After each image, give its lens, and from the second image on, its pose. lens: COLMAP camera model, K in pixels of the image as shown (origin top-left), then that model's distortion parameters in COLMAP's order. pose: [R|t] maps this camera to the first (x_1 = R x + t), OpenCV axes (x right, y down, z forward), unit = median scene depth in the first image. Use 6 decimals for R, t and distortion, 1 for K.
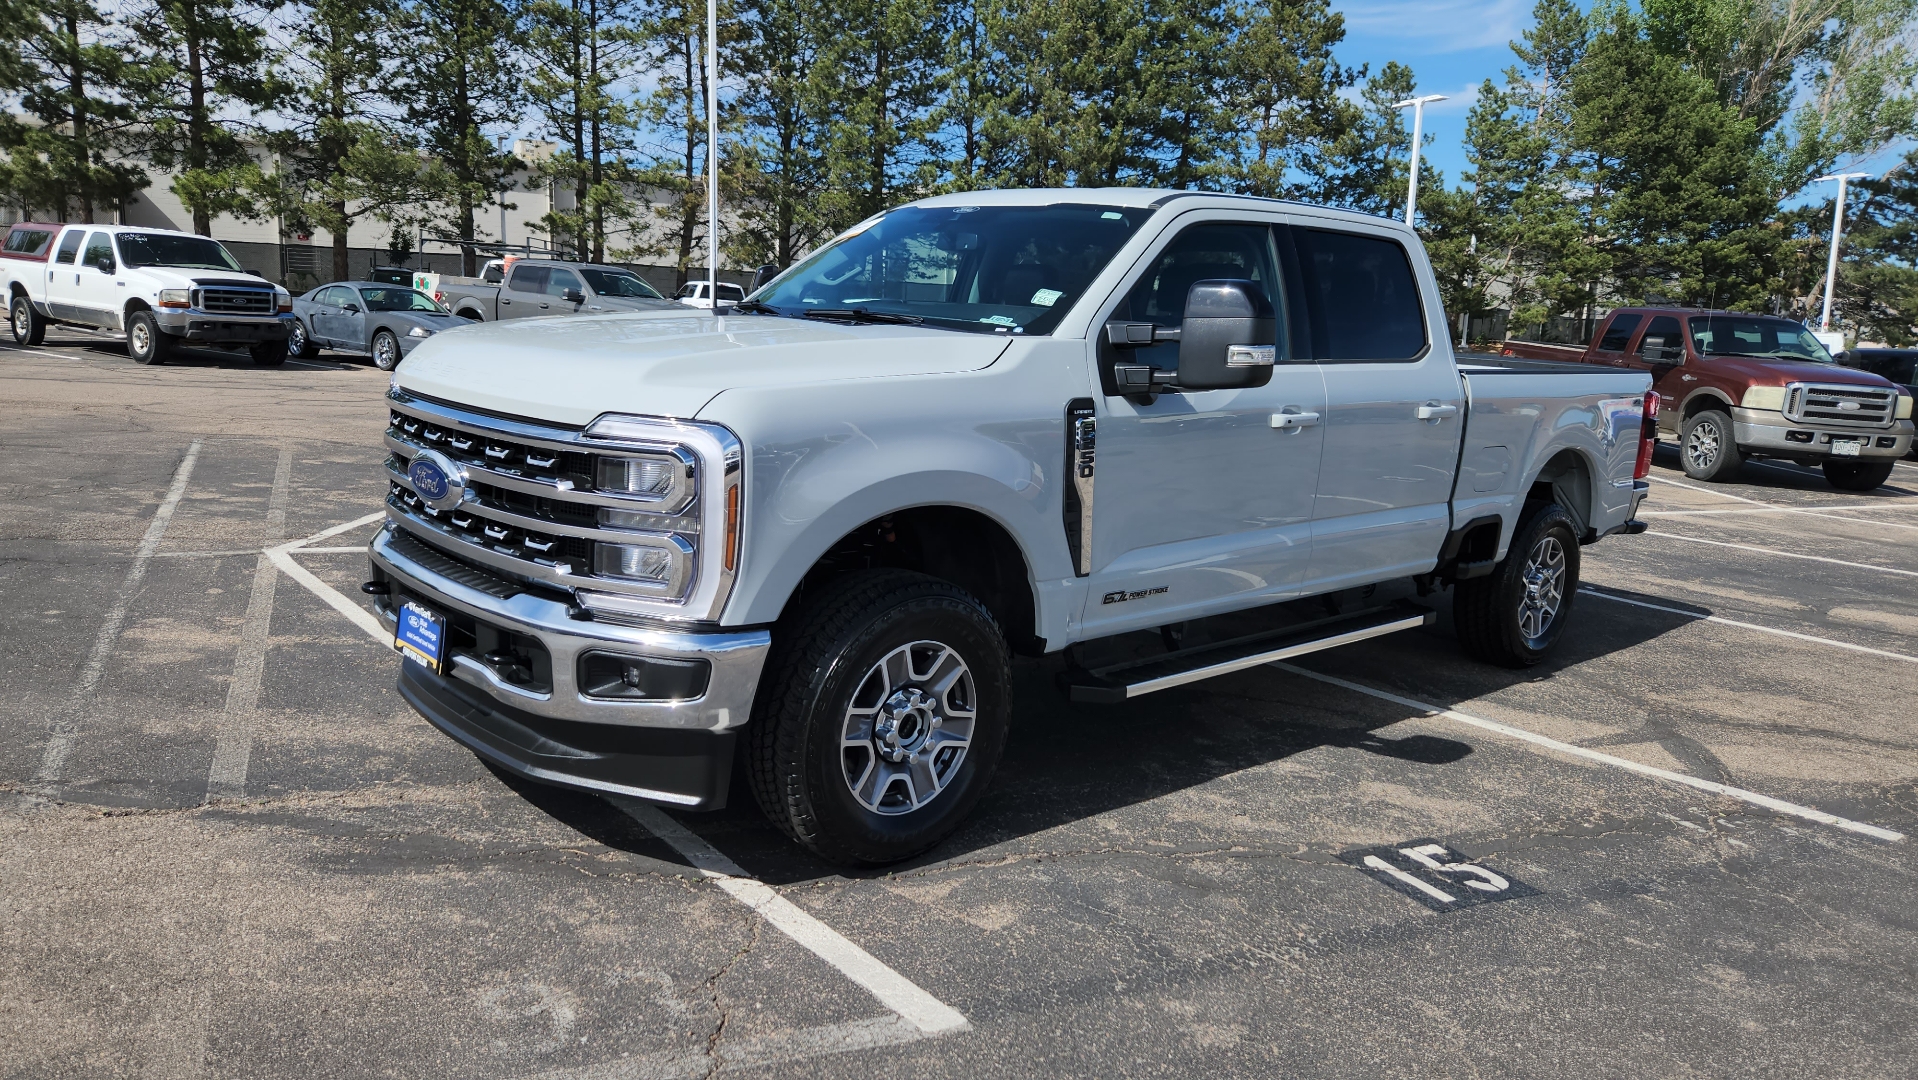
lens RADIAL K [[1287.5, 0, 911.7], [0, 1287.5, 511.0], [0, 0, 1]] dist [0.069163, -0.056319]
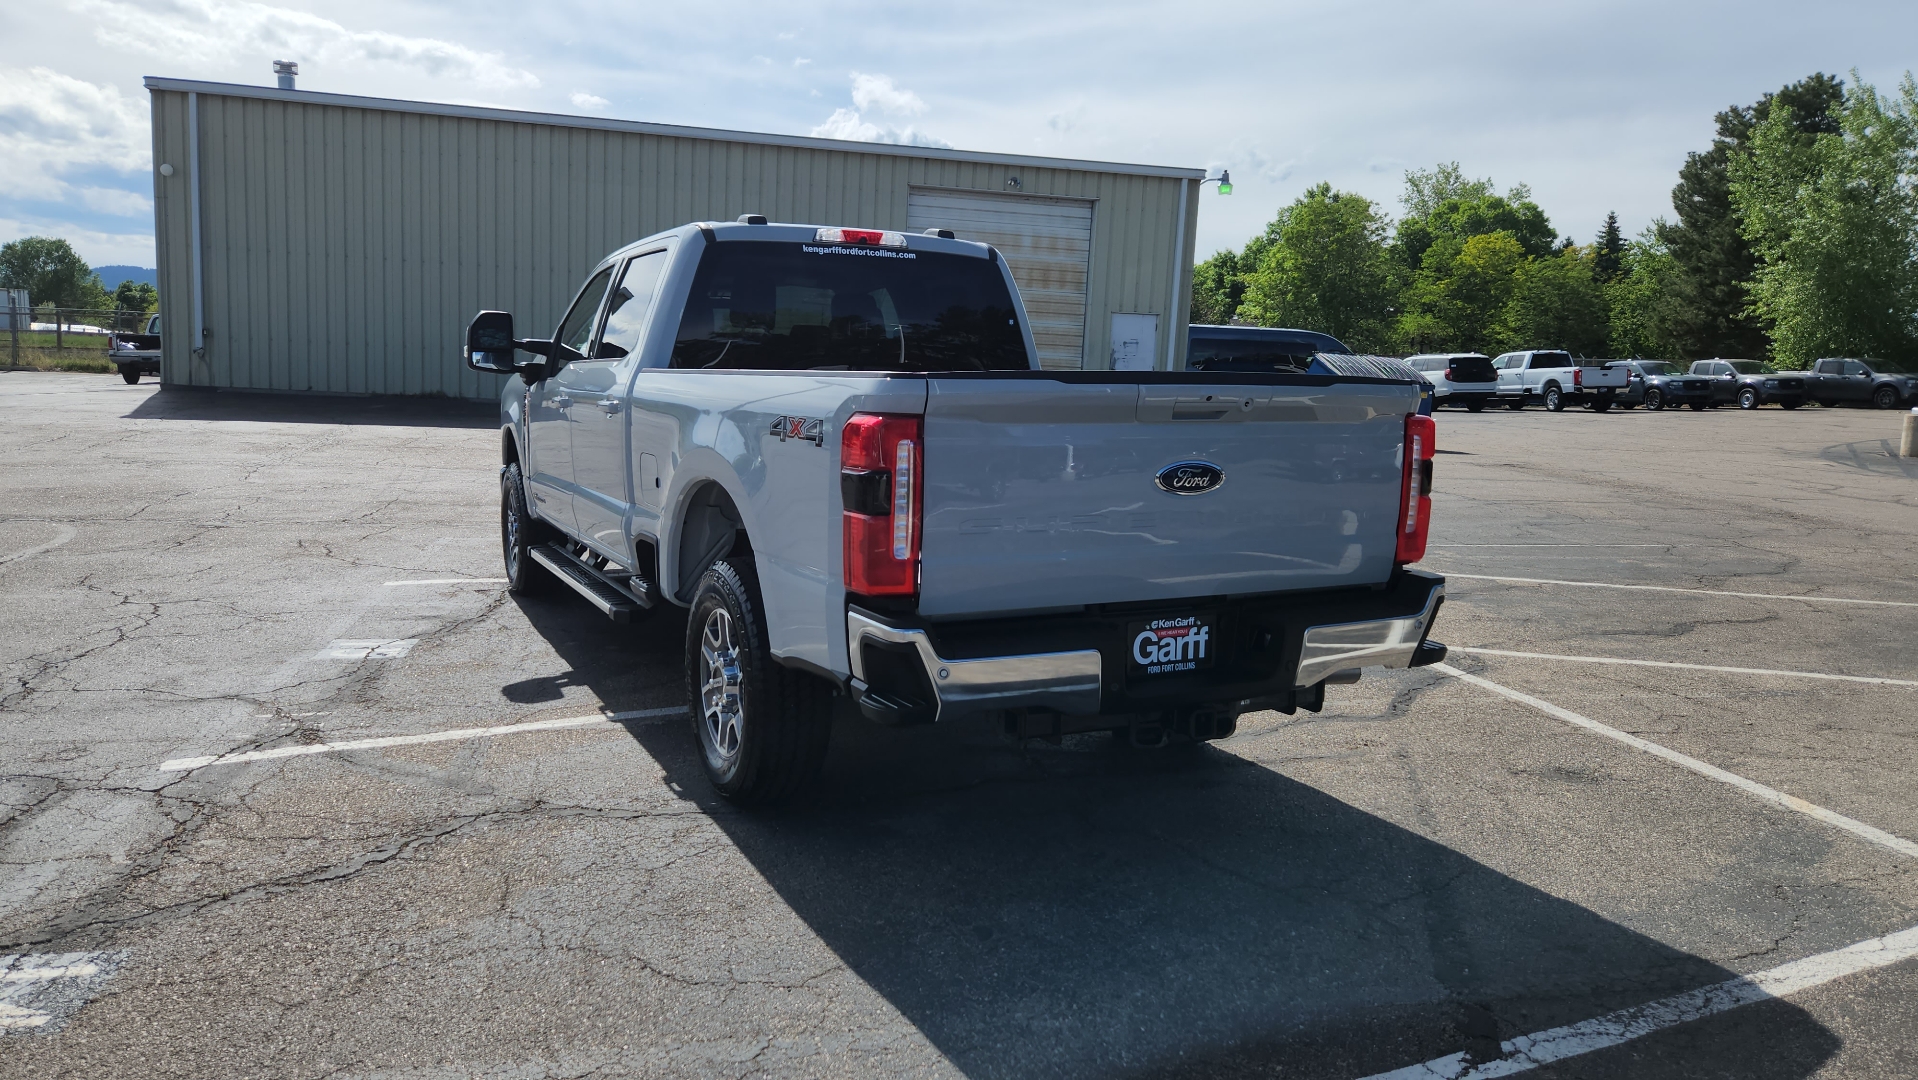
lens RADIAL K [[1283.6, 0, 924.3], [0, 1283.6, 525.5], [0, 0, 1]] dist [0.071021, -0.058575]
pose [[-0.257247, 0.051786, -0.964957, 0.479308], [-0.188977, 0.976587, 0.102790, -0.048898], [0.947688, 0.208797, -0.241437, 0.538154]]
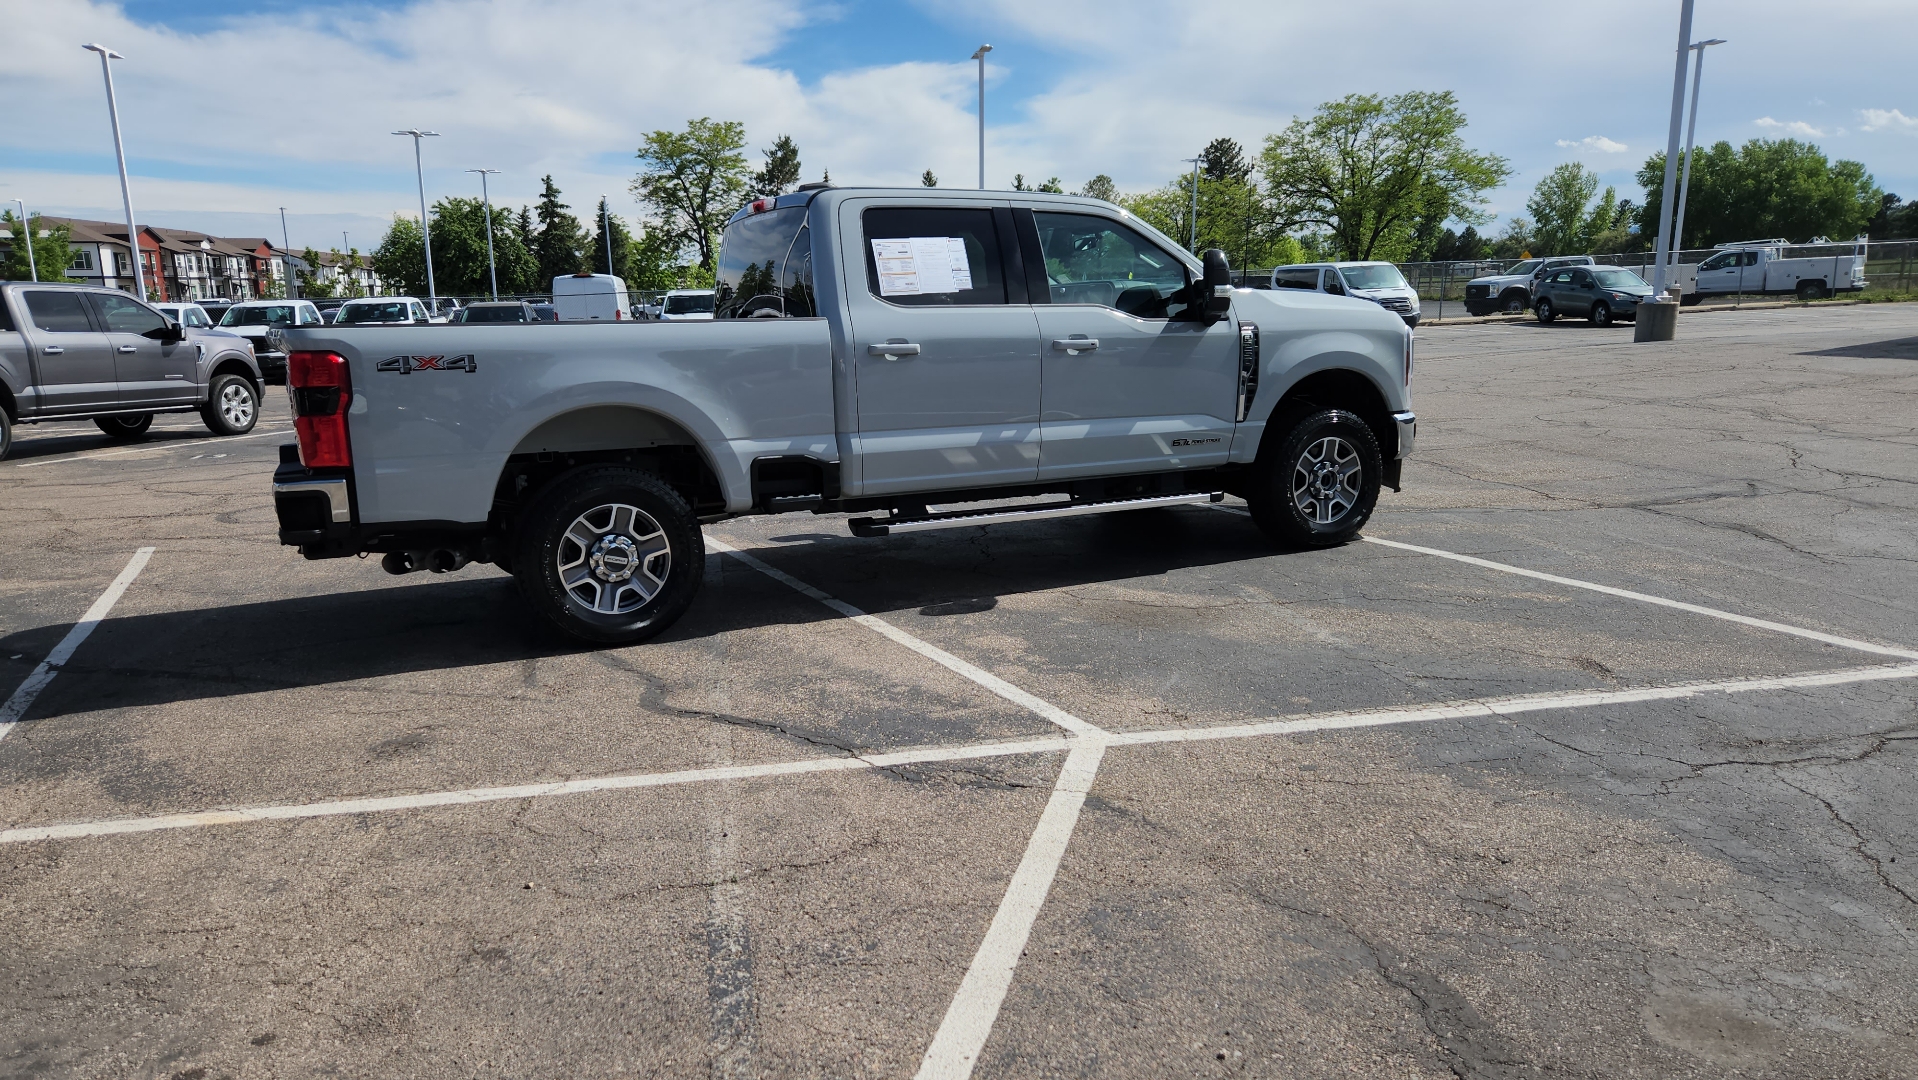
lens RADIAL K [[1283.6, 0, 922.0], [0, 1283.6, 554.7], [0, 0, 1]] dist [0.071021, -0.058575]
pose [[-0.960000, -0.081410, 0.267902, -0.074473], [0.016913, 0.938191, 0.345704, -0.130903], [-0.279487, 0.336407, -0.899287, 0.854158]]
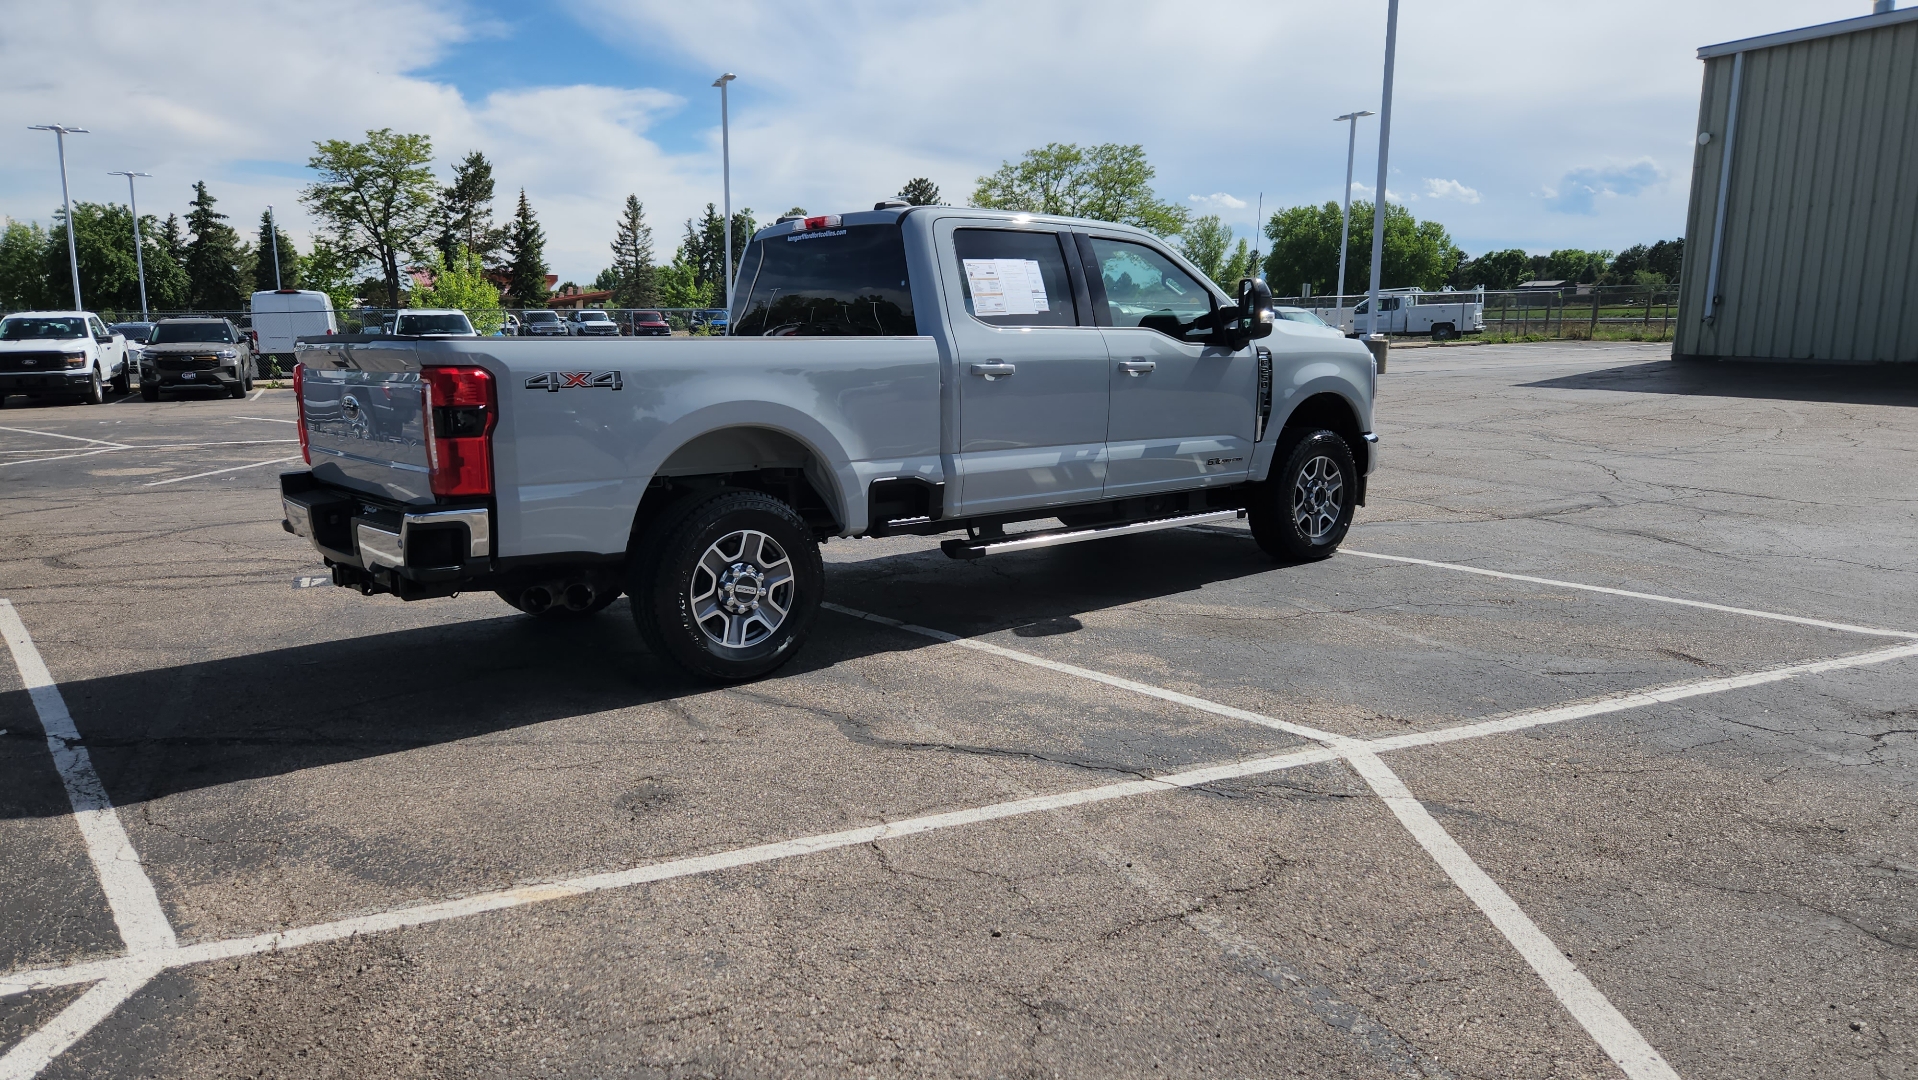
lens RADIAL K [[1283.7, 0, 926.3], [0, 1283.7, 530.2], [0, 0, 1]] dist [0.070094, -0.056889]
pose [[-0.998253, -0.049134, 0.032827, 0.056725], [-0.036799, 0.951572, 0.305215, -0.125732], [-0.046234, 0.303474, -0.951718, 0.870140]]
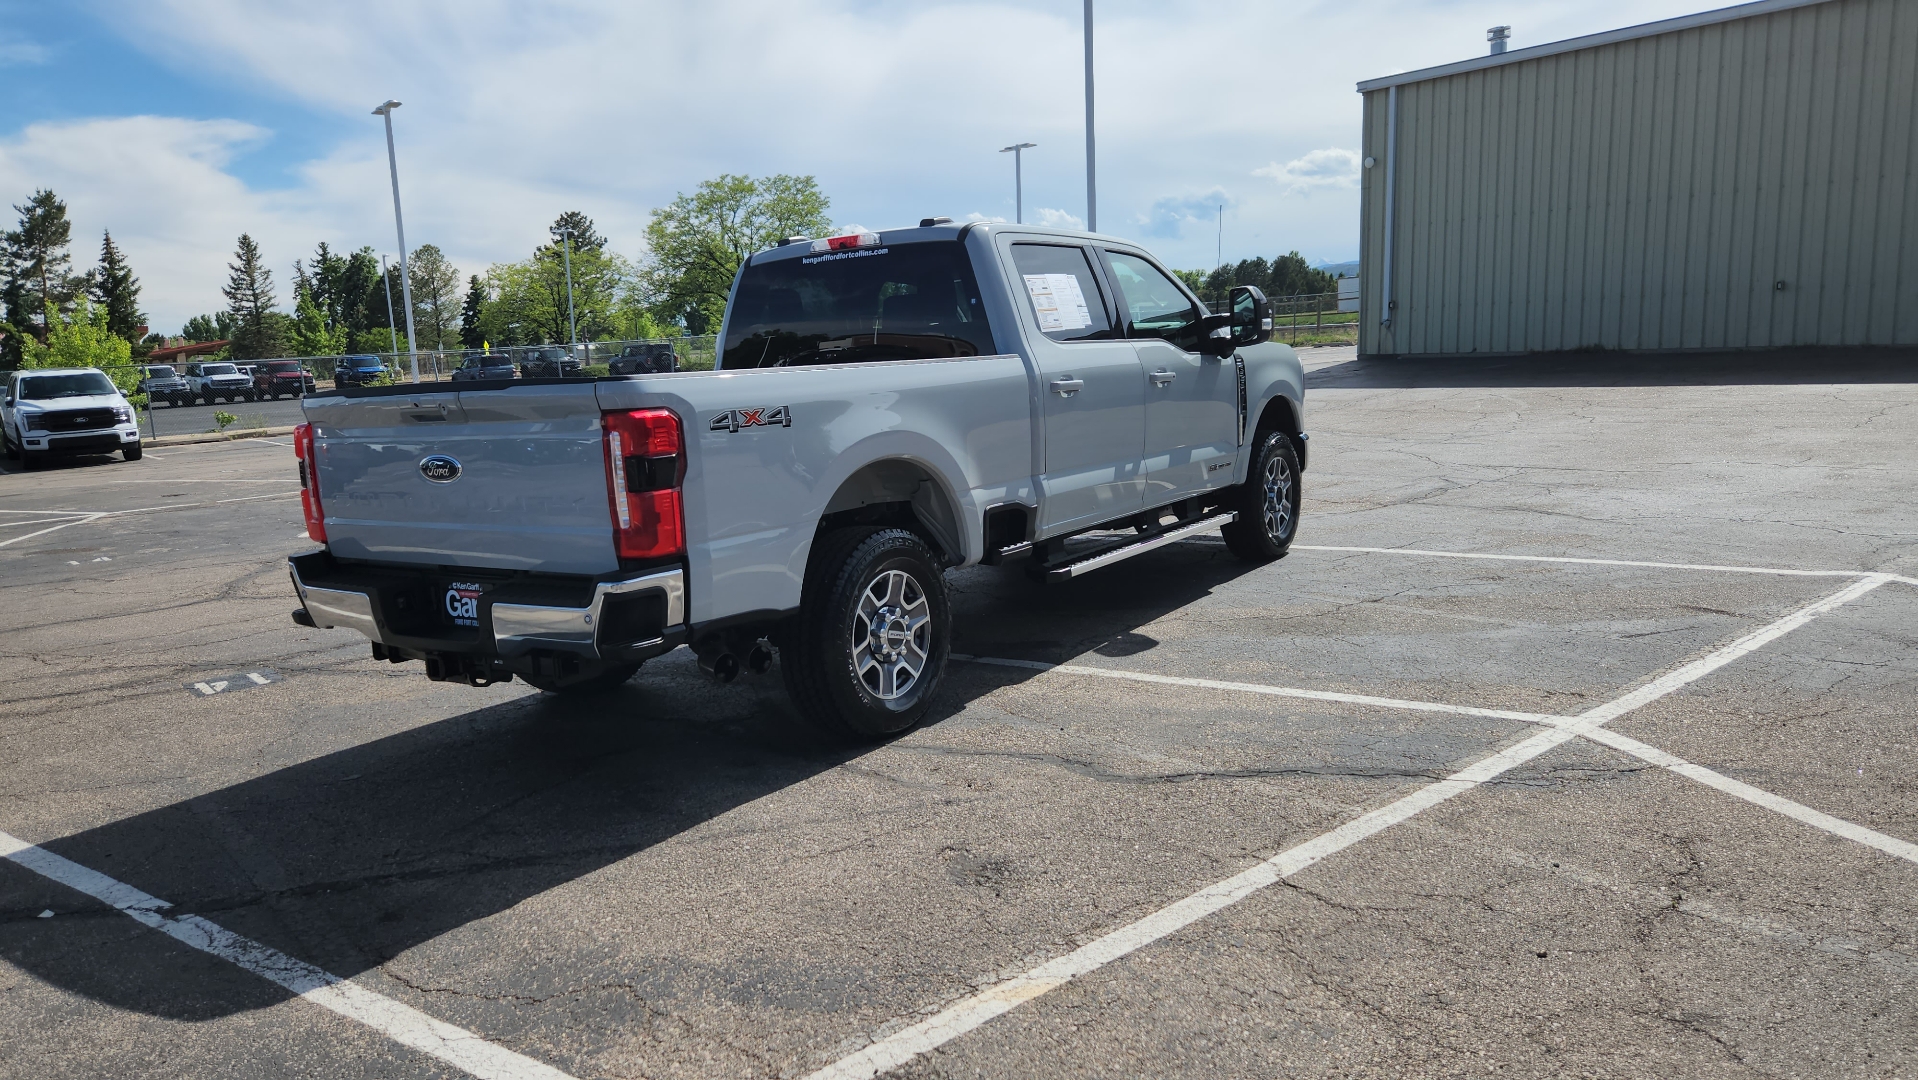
lens RADIAL K [[1283.6, 0, 922.1], [0, 1283.6, 535.1], [0, 0, 1]] dist [0.071021, -0.058575]
pose [[-0.974721, 0.034172, -0.220797, 0.186471], [-0.029245, 0.960219, 0.277714, -0.115033], [0.221504, 0.277151, -0.934946, 0.838781]]
